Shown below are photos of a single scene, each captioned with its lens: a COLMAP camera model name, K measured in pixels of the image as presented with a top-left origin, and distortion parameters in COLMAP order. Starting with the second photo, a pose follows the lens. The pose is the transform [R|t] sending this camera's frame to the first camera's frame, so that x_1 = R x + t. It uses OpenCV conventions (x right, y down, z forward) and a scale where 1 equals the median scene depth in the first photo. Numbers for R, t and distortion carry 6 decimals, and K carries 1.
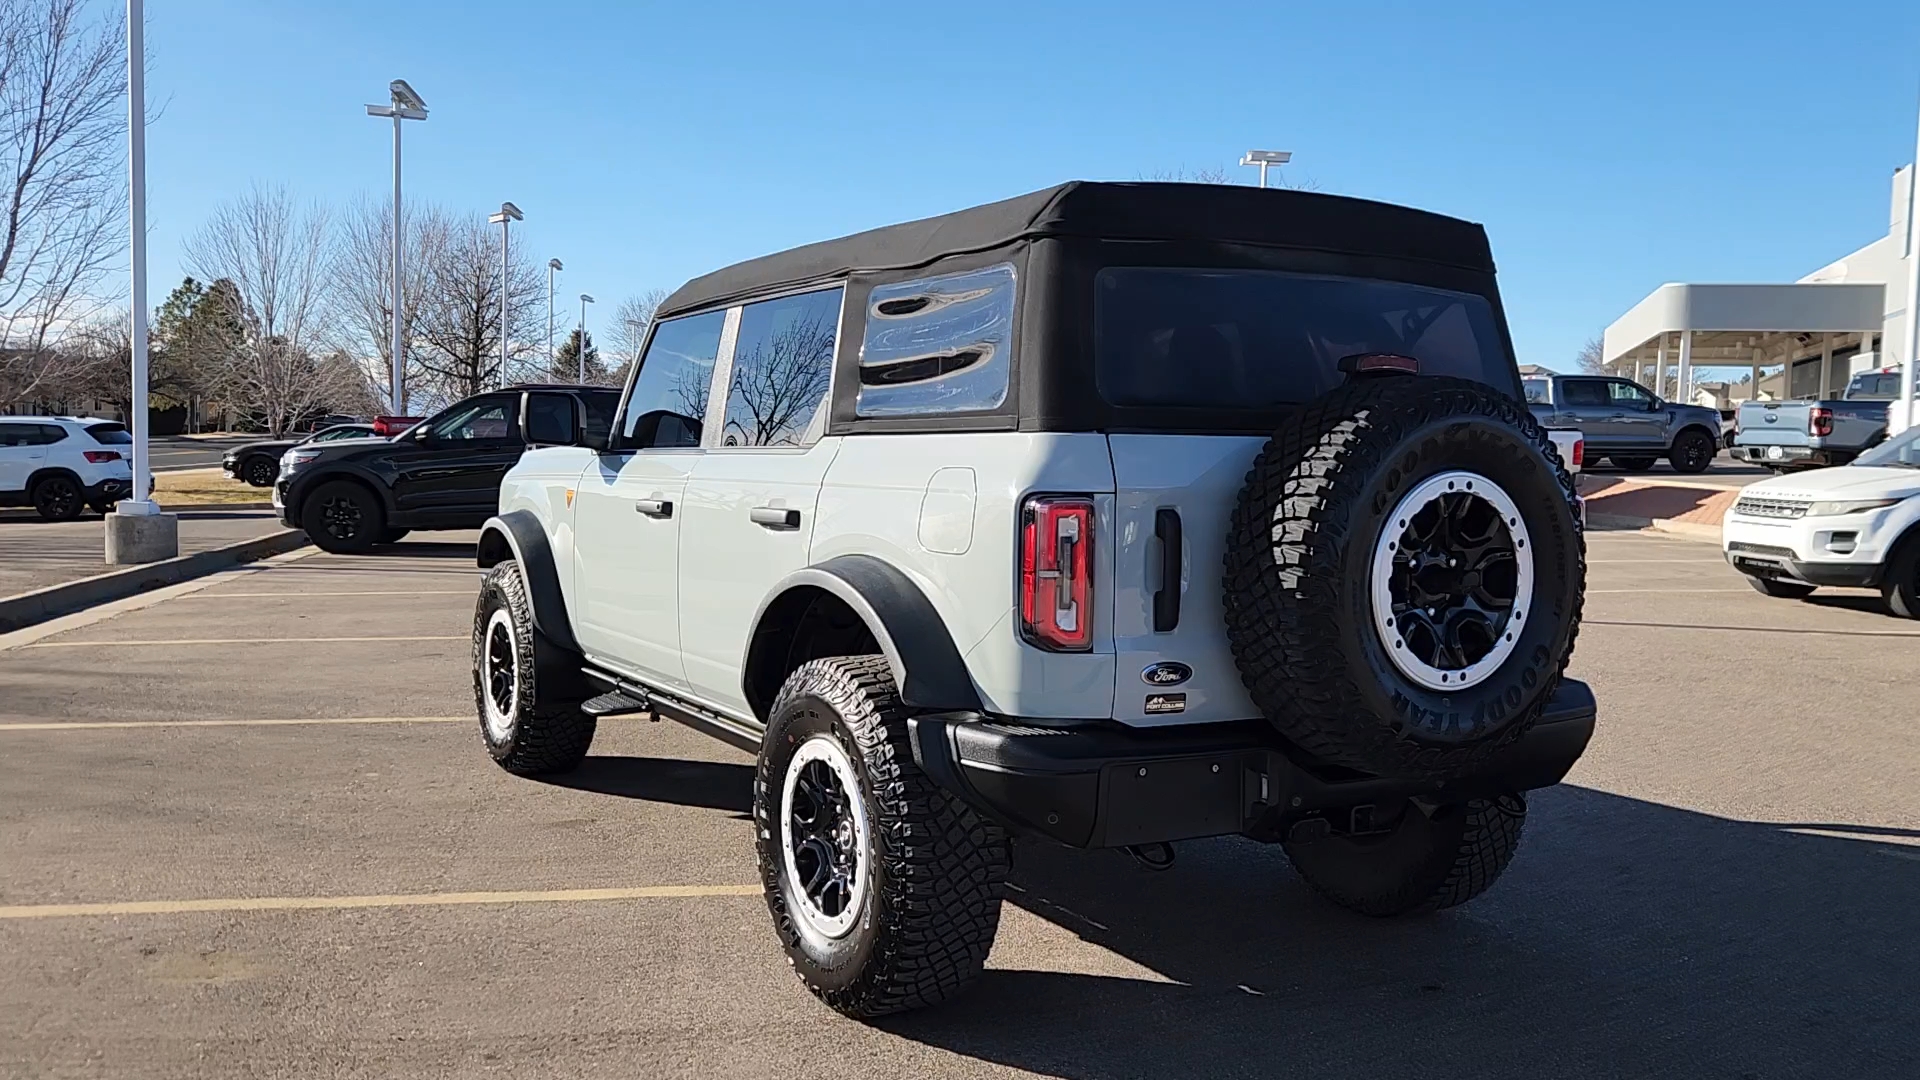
lens RADIAL K [[1617.1, 0, 950.0], [0, 1617.1, 559.0], [0, 0, 1]] dist [0.032332, -0.008093]
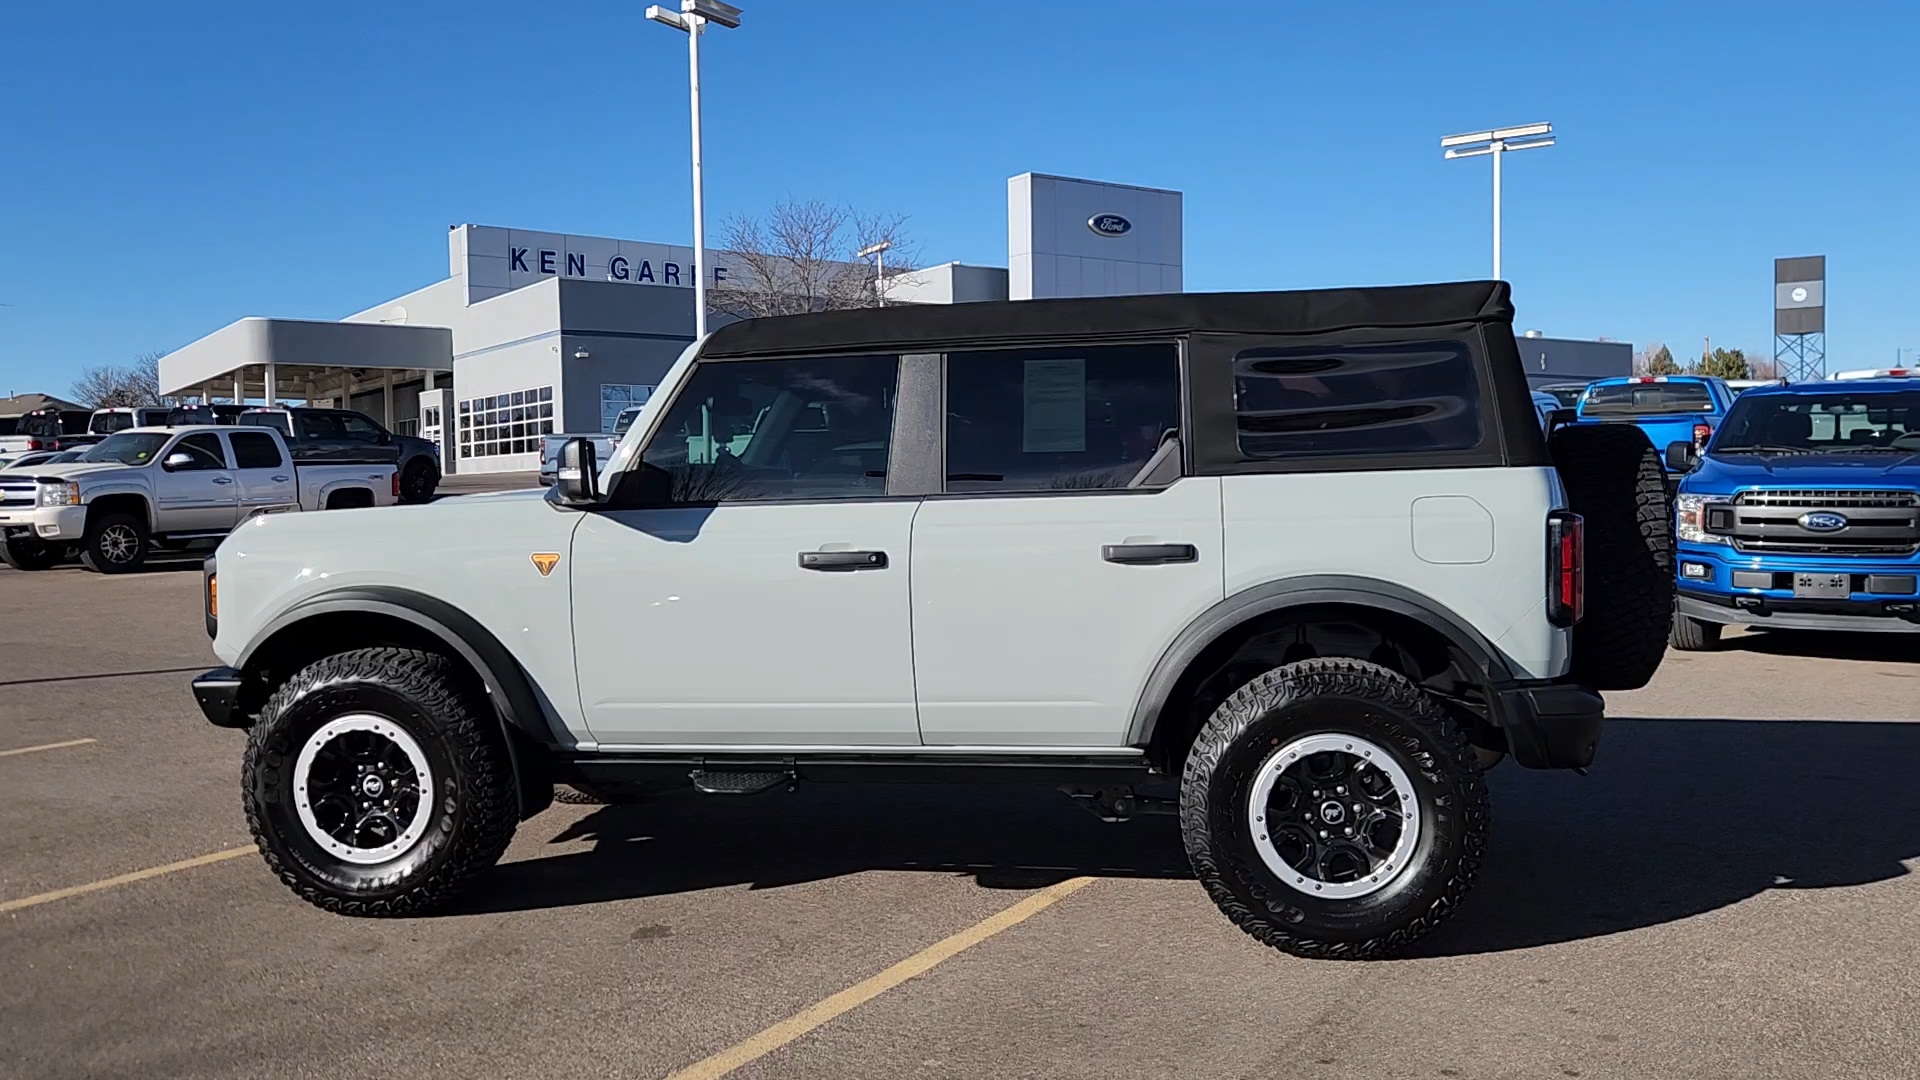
lens RADIAL K [[1617.1, 0, 950.0], [0, 1617.1, 559.0], [0, 0, 1]] dist [0.032332, -0.008093]
pose [[0.640781, -0.067291, 0.764769, -0.884549], [0.081655, 0.996475, 0.019262, -0.046112], [-0.763369, 0.050104, 0.644017, 0.344120]]
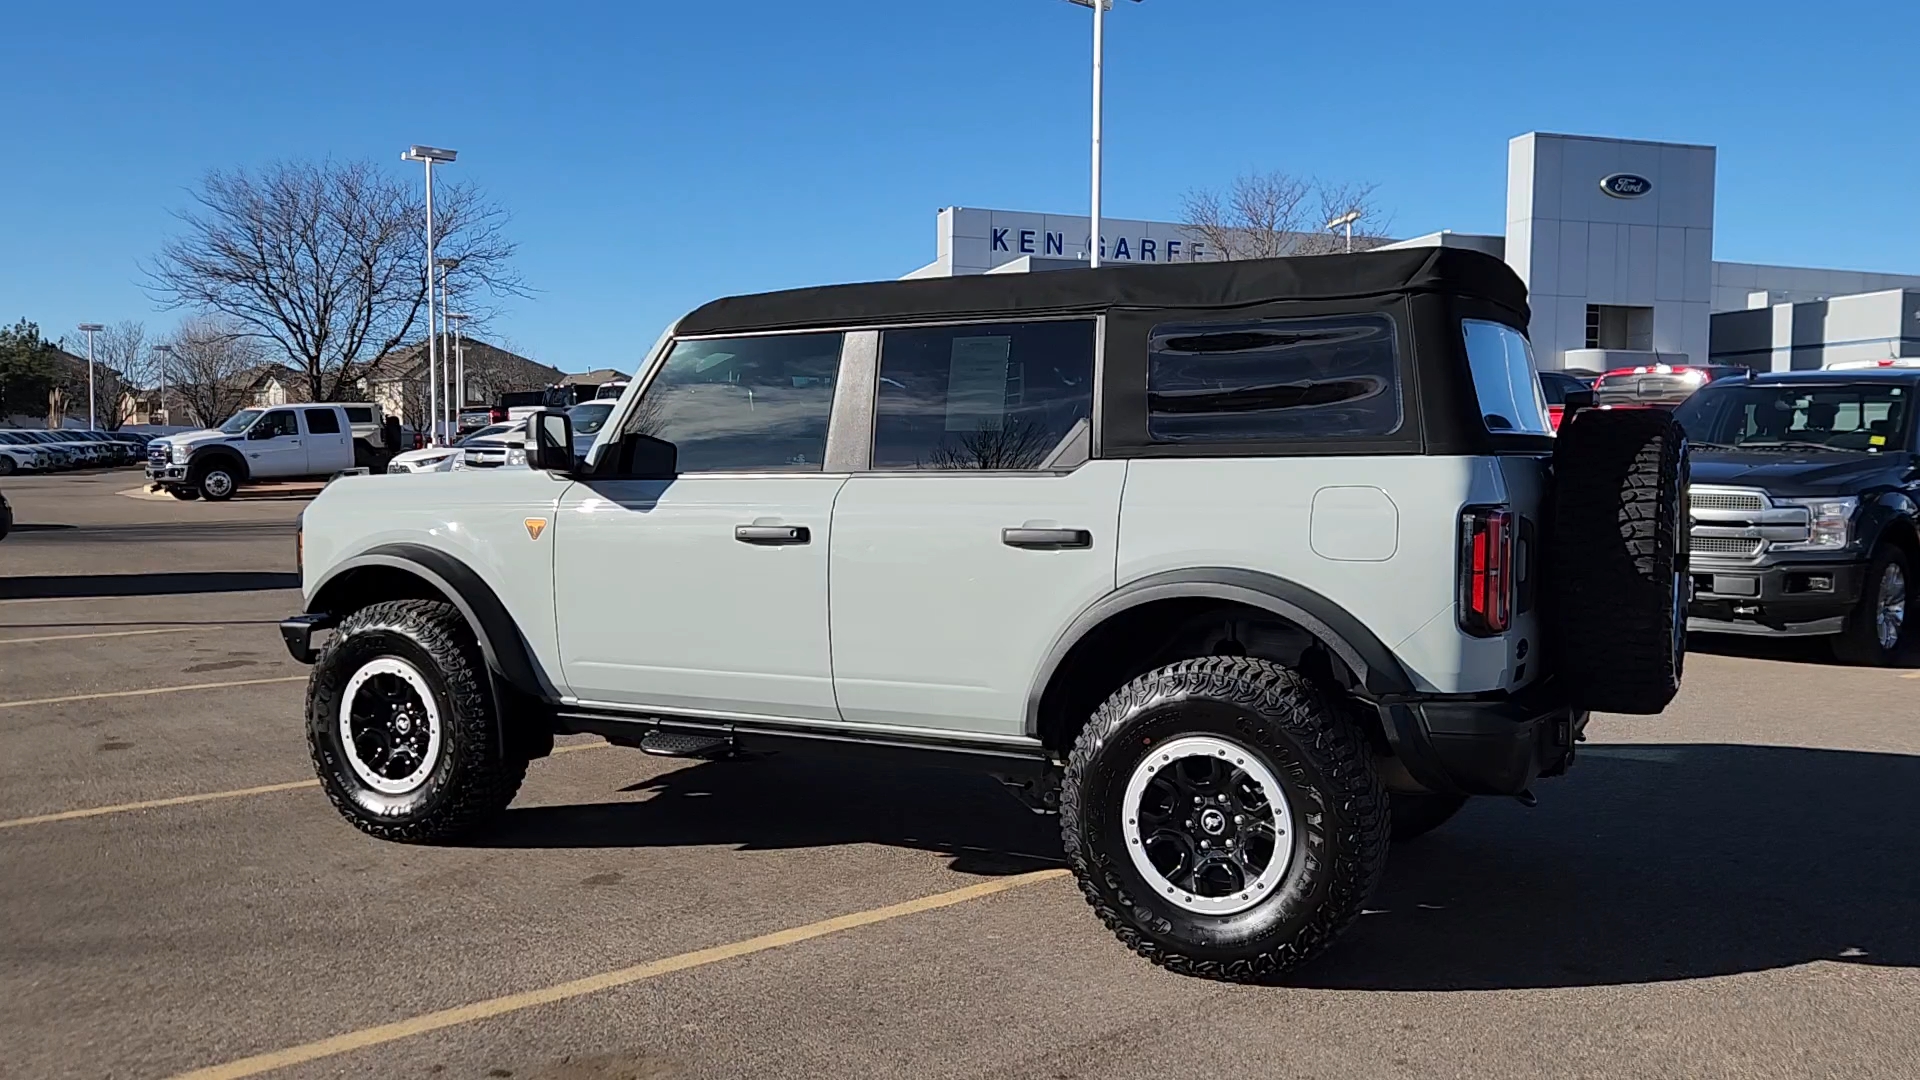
lens RADIAL K [[1617.1, 0, 950.0], [0, 1617.1, 559.0], [0, 0, 1]] dist [0.032332, -0.008093]
pose [[0.845476, -0.049097, 0.531752, -0.618780], [0.049590, 0.998680, 0.013363, -0.024740], [-0.531706, 0.015072, 0.846795, 0.123031]]
